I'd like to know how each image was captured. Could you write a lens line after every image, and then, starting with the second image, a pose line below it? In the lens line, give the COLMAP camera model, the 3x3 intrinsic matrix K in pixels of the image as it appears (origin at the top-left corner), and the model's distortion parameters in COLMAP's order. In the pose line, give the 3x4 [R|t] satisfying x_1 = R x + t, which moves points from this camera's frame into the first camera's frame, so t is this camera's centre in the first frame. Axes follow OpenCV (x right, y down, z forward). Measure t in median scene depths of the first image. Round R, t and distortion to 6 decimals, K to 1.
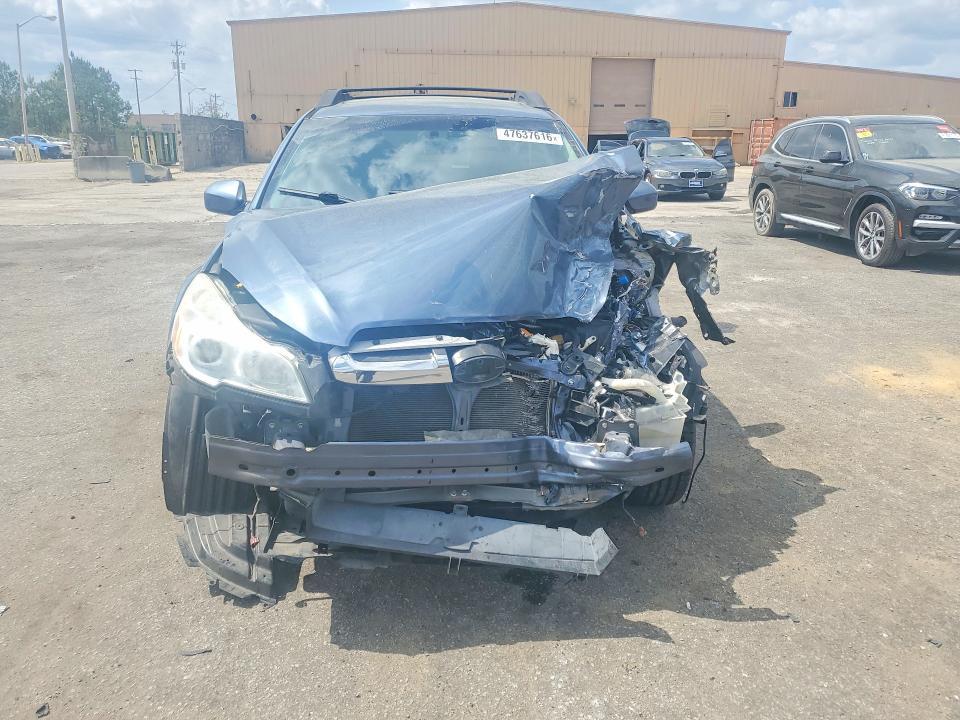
lens RADIAL K [[688.0, 0, 484.9], [0, 688.0, 358.8], [0, 0, 1]] dist [0.014627, 0.002720]
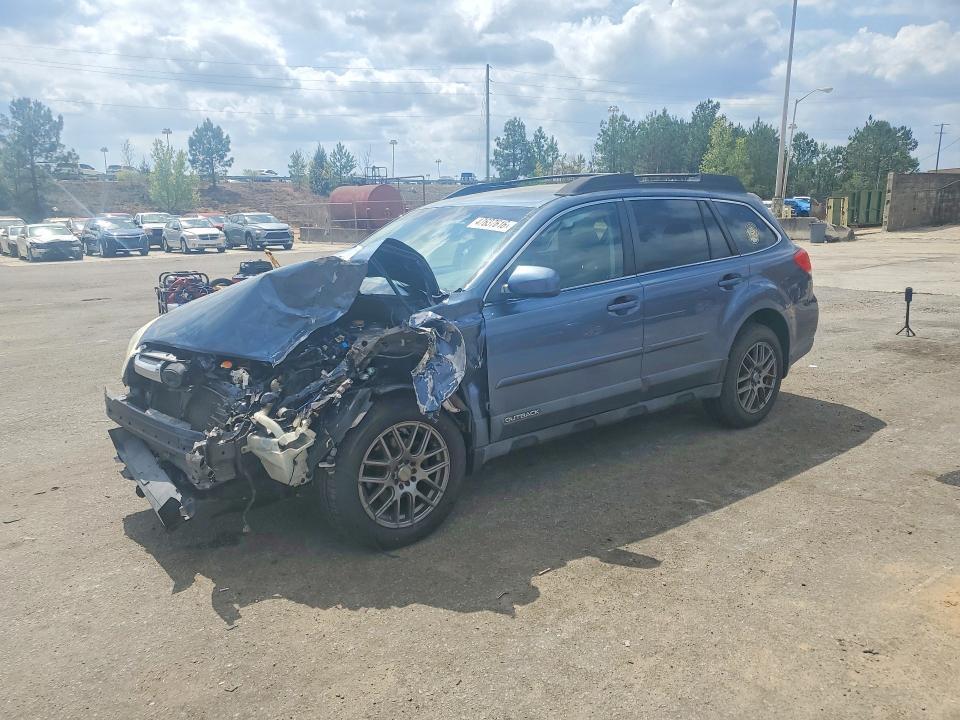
lens RADIAL K [[688.0, 0, 484.9], [0, 688.0, 358.8], [0, 0, 1]] dist [0.014627, 0.002720]
pose [[0.609445, 0.150001, -0.778509, 1.062589], [-0.213425, 0.976731, 0.021117, -0.137304], [0.763562, 0.153283, 0.627278, 0.338950]]
